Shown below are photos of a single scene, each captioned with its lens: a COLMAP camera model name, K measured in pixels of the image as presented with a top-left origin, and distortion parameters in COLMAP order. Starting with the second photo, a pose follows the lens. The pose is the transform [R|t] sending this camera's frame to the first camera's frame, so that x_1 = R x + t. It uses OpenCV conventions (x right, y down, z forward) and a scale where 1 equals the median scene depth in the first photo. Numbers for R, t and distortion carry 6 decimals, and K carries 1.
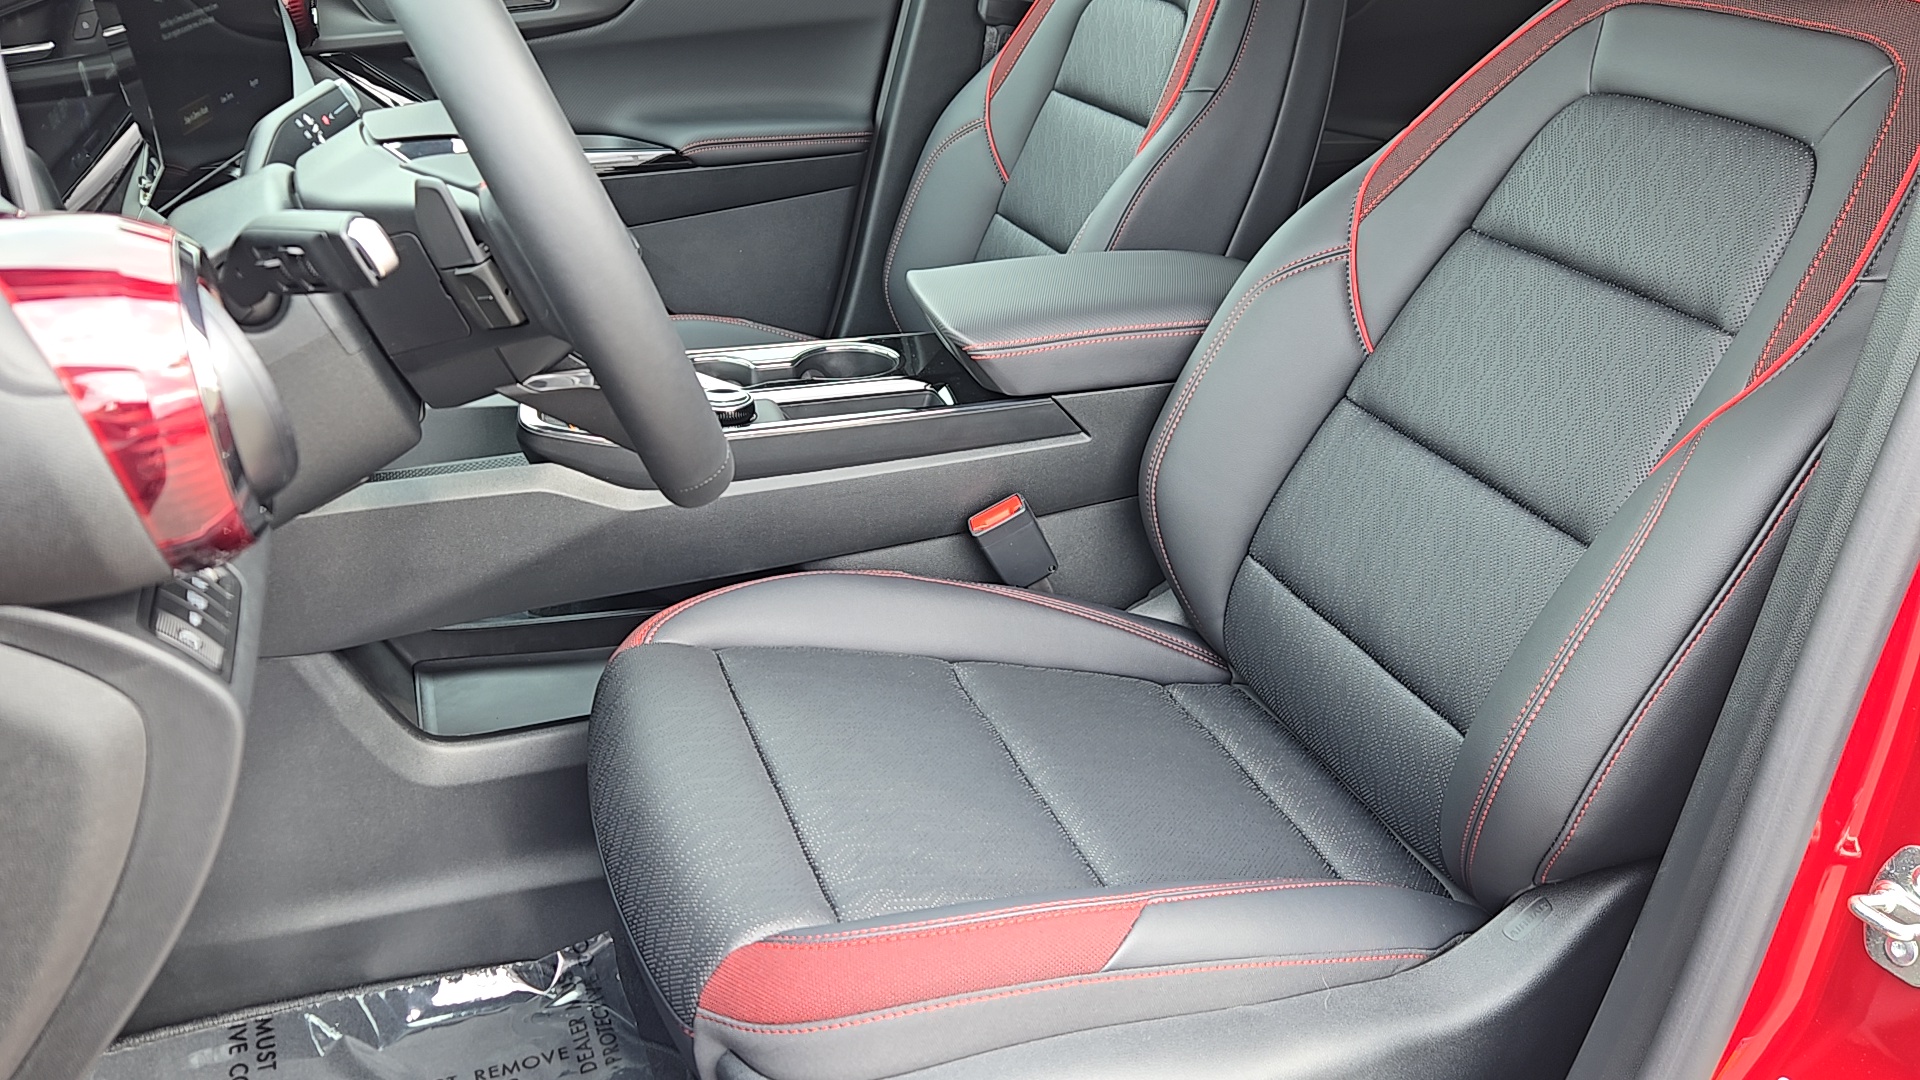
lens RADIAL K [[1599.0, 0, 954.7], [0, 1599.0, 540.2], [0, 0, 1]] dist [0.008051, -0.003447]
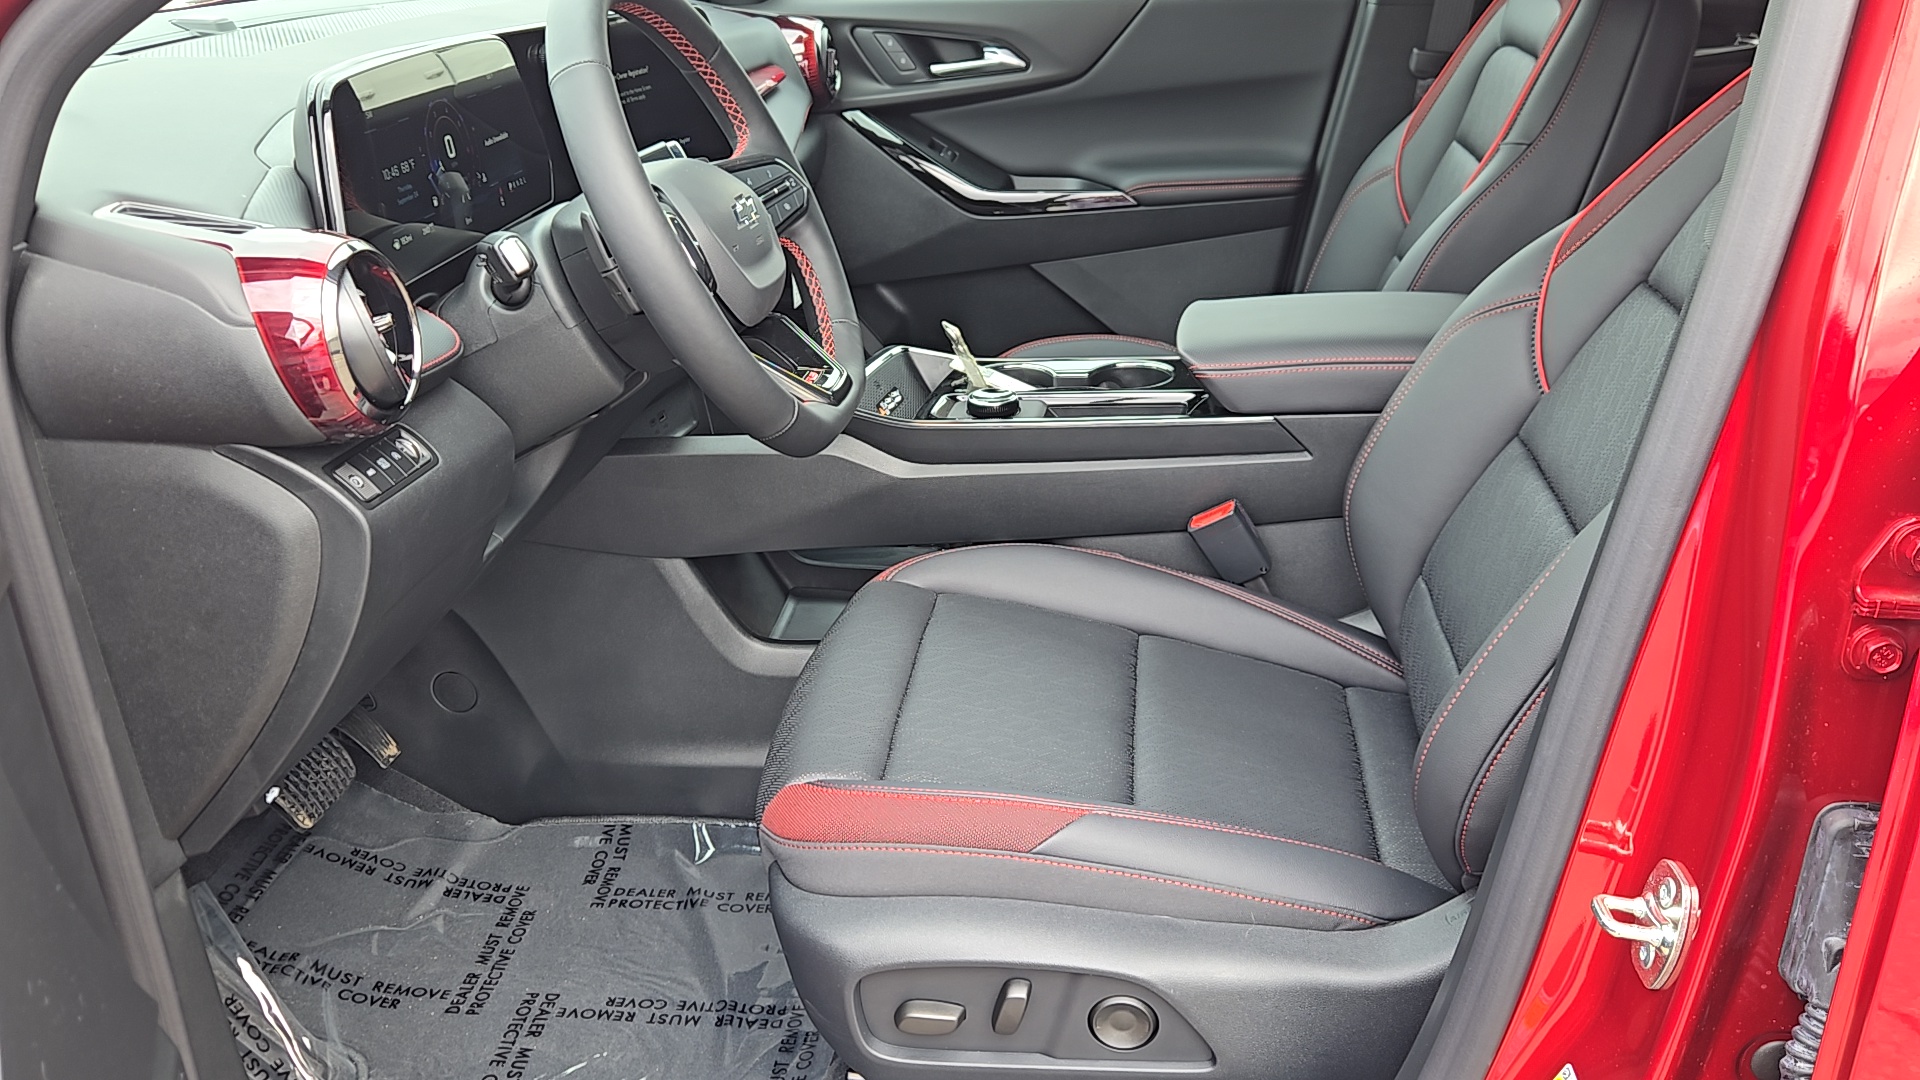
lens RADIAL K [[1599.0, 0, 954.7], [0, 1599.0, 540.2], [0, 0, 1]] dist [0.008051, -0.003447]
pose [[0.893215, 0.110197, -0.435917, 0.376985], [-0.119163, 0.992851, 0.006816, 0.016687], [0.433552, 0.045857, 0.899961, -0.110954]]
